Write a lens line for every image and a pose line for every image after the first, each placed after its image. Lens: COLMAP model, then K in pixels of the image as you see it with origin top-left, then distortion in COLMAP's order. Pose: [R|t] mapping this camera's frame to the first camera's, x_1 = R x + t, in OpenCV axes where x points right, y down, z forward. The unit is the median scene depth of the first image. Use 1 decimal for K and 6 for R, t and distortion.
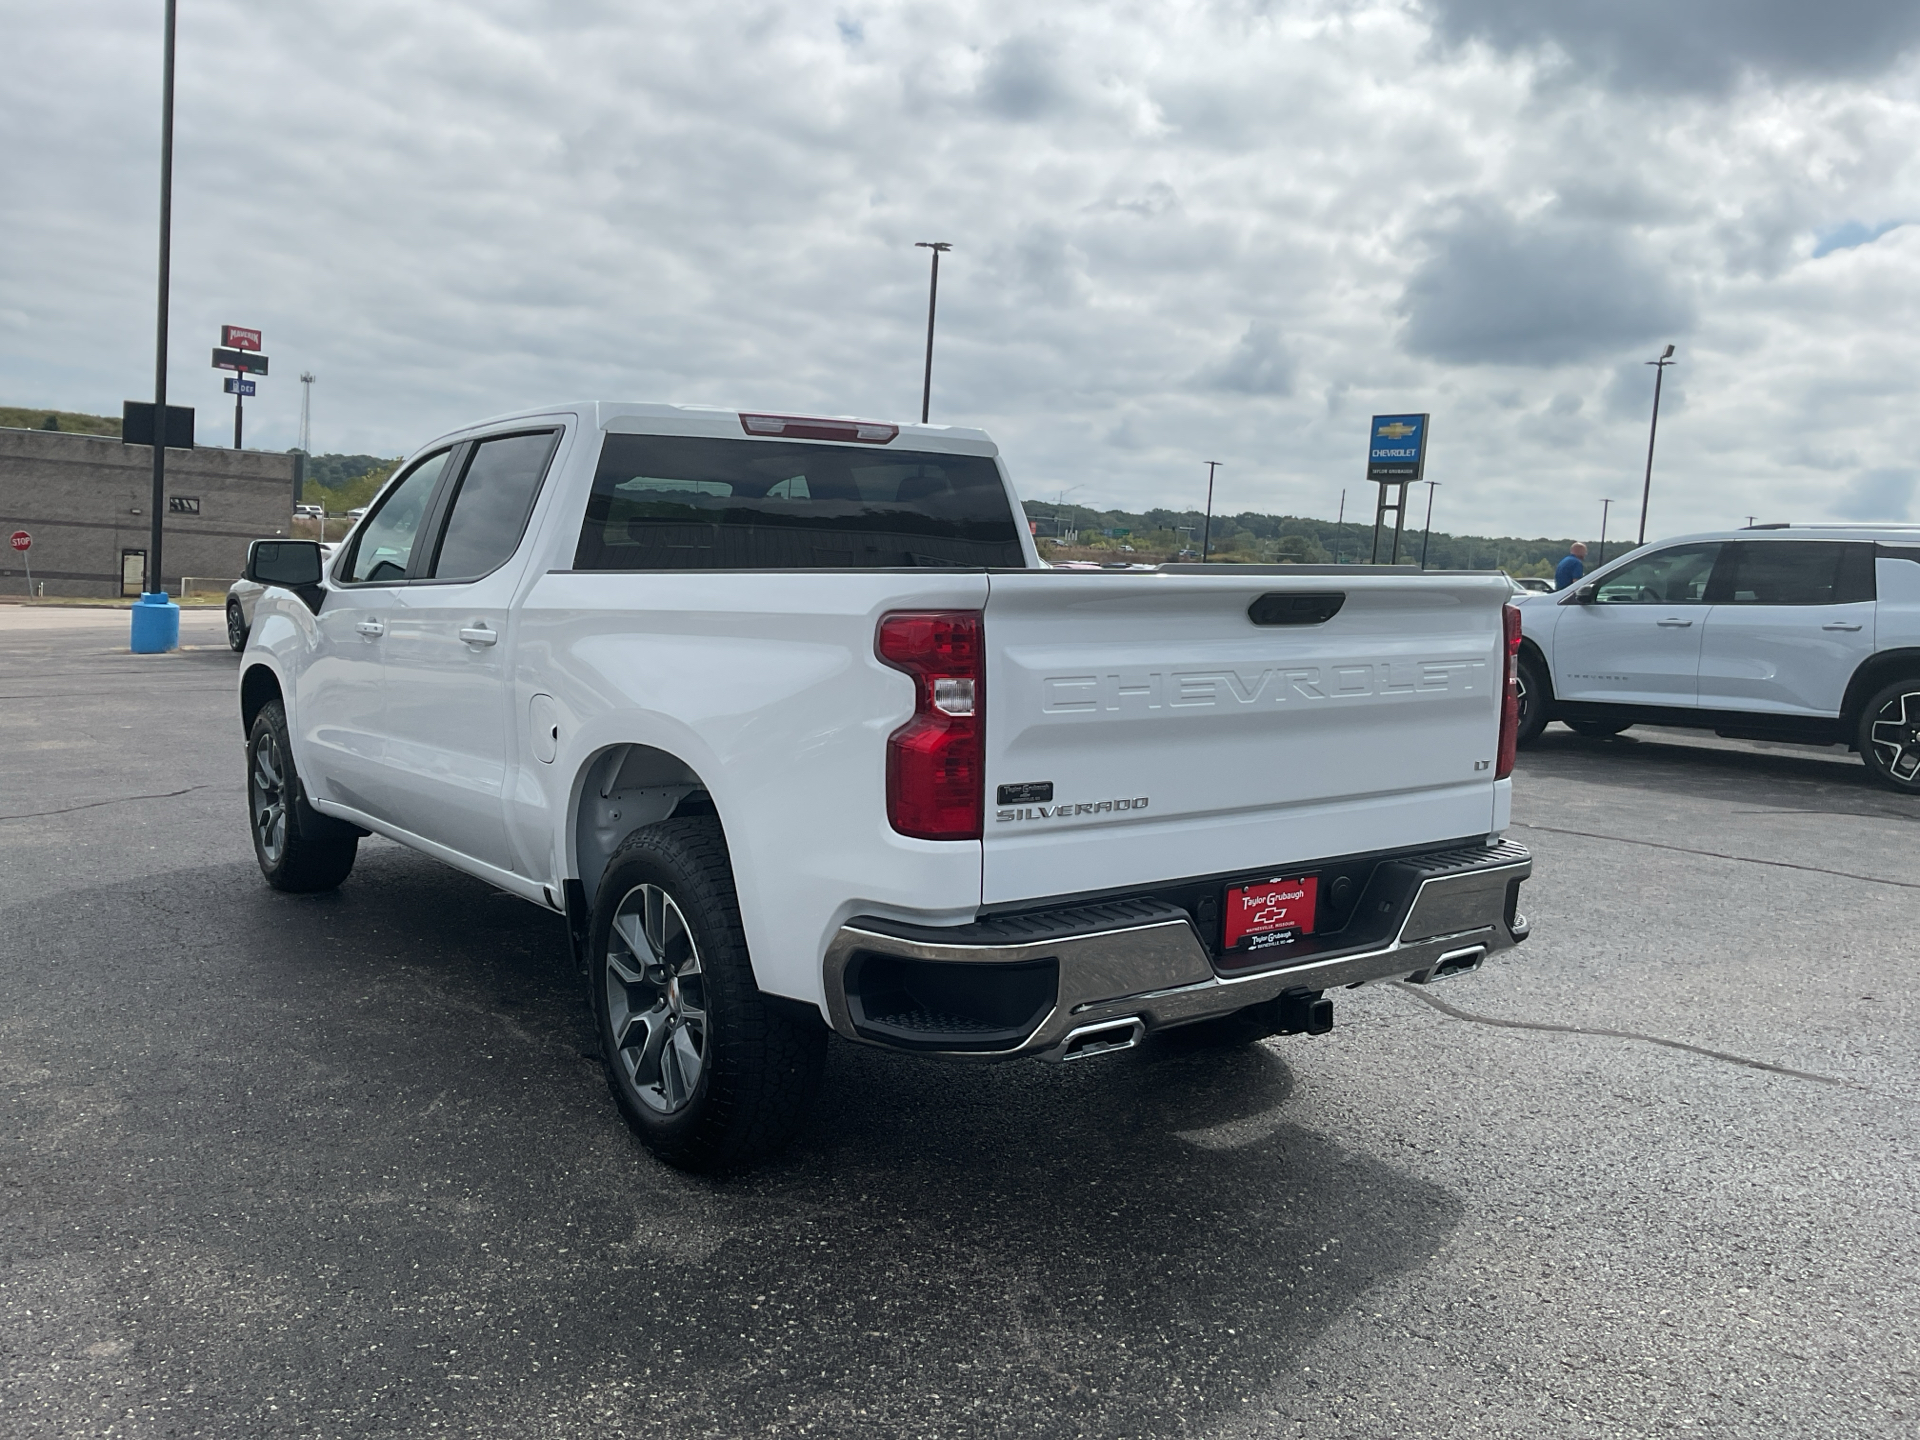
lens RADIAL K [[1592.7, 0, 955.0], [0, 1592.7, 719.5], [0, 0, 1]] dist [0.063707, -0.128111]
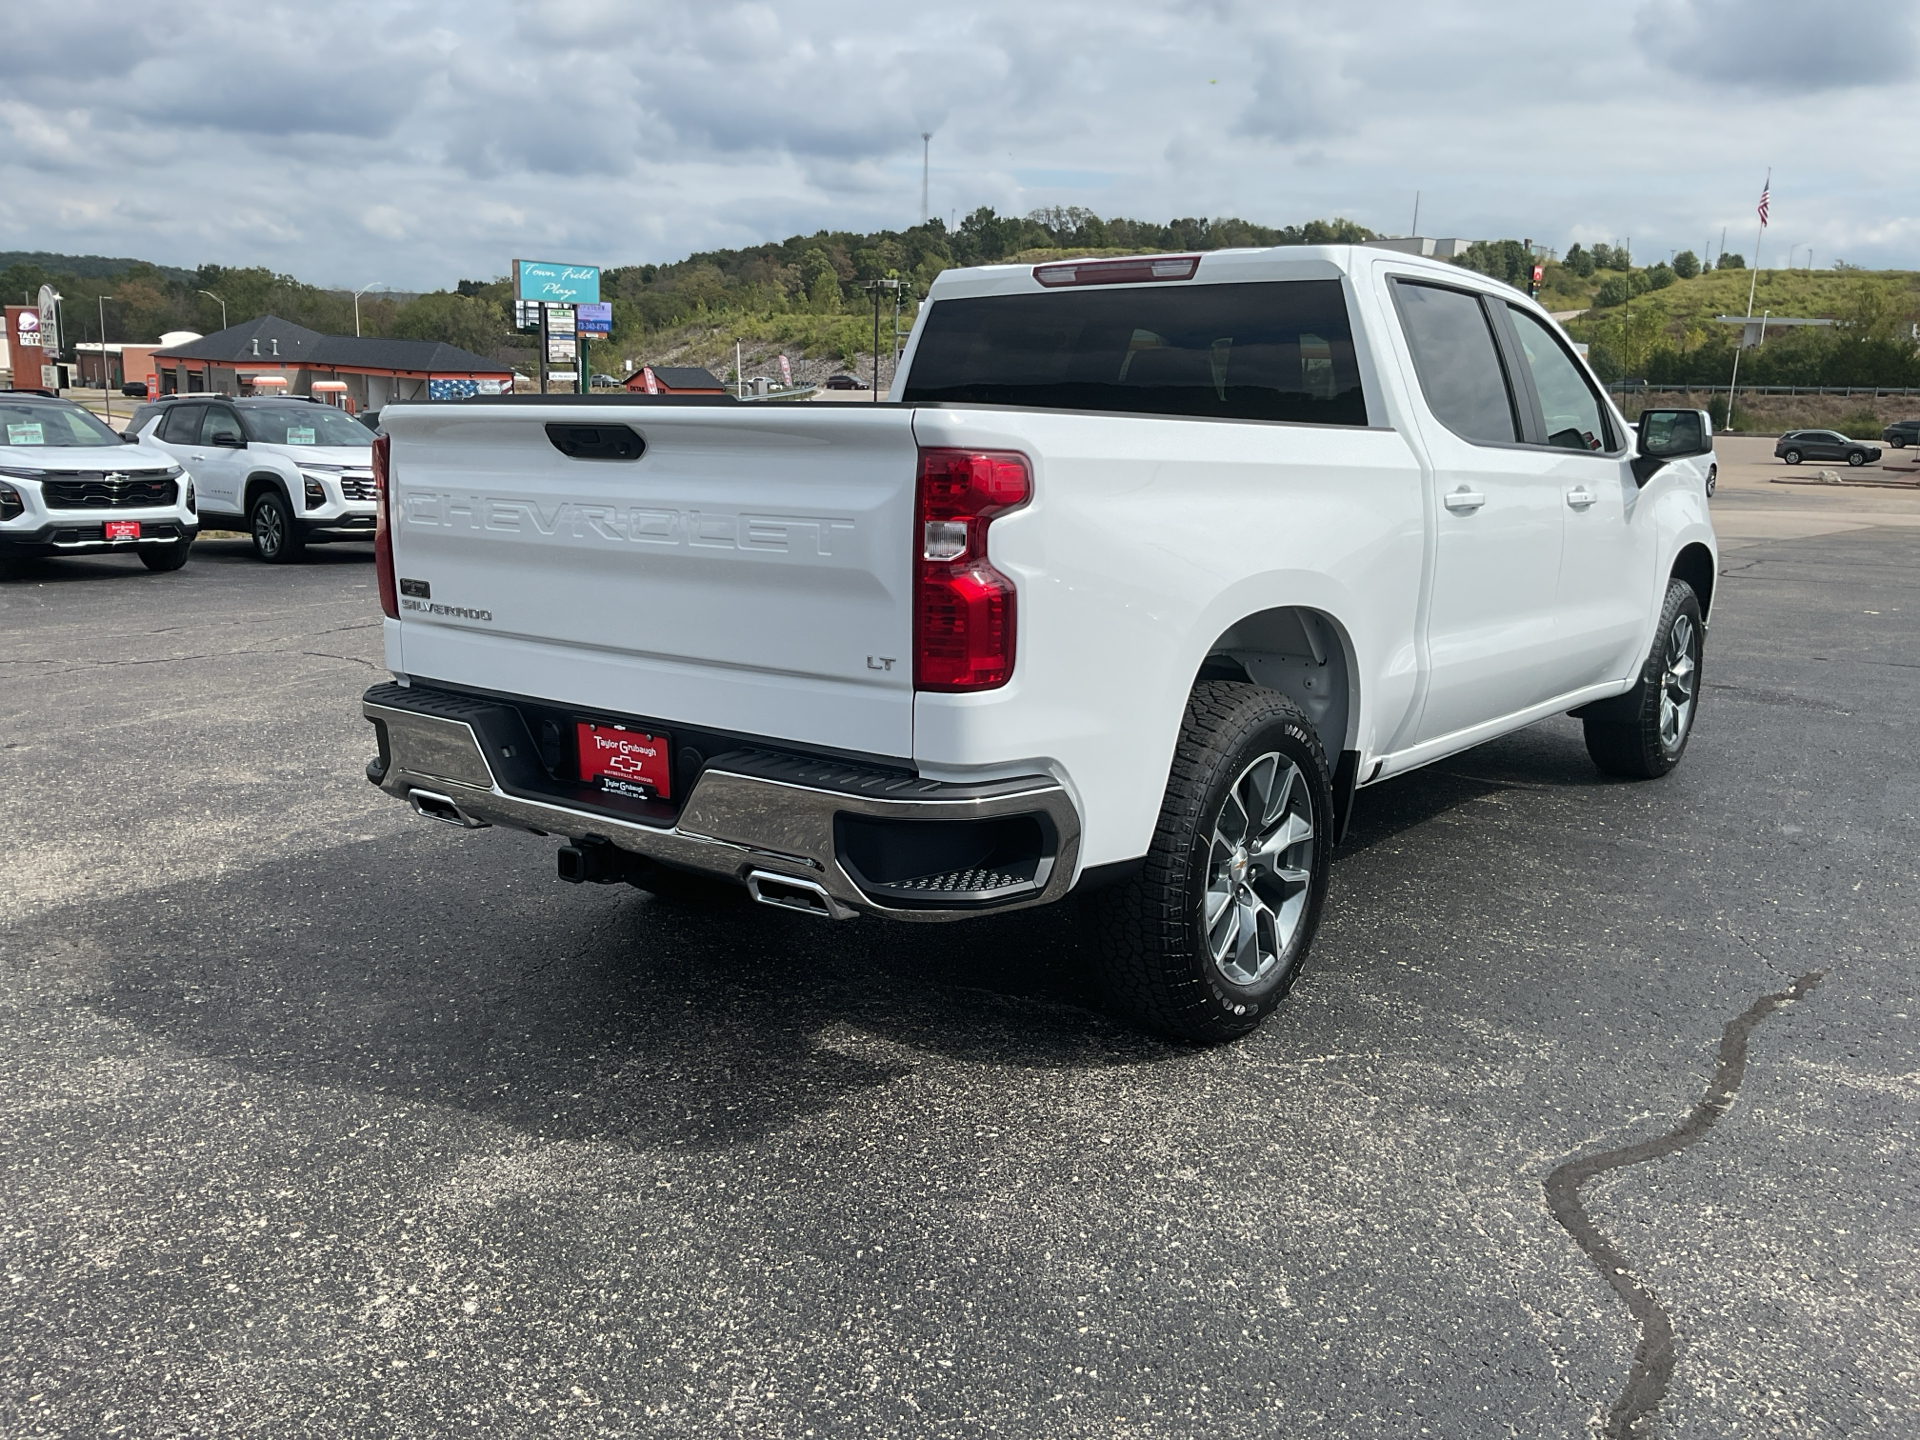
lens RADIAL K [[1592.7, 0, 955.0], [0, 1592.7, 719.5], [0, 0, 1]] dist [0.063707, -0.128111]
pose [[0.289654, 0.161388, -0.943427, 1.153277], [-0.102747, 0.985229, 0.136993, -0.056467], [0.951601, 0.057254, 0.301957, 0.887741]]
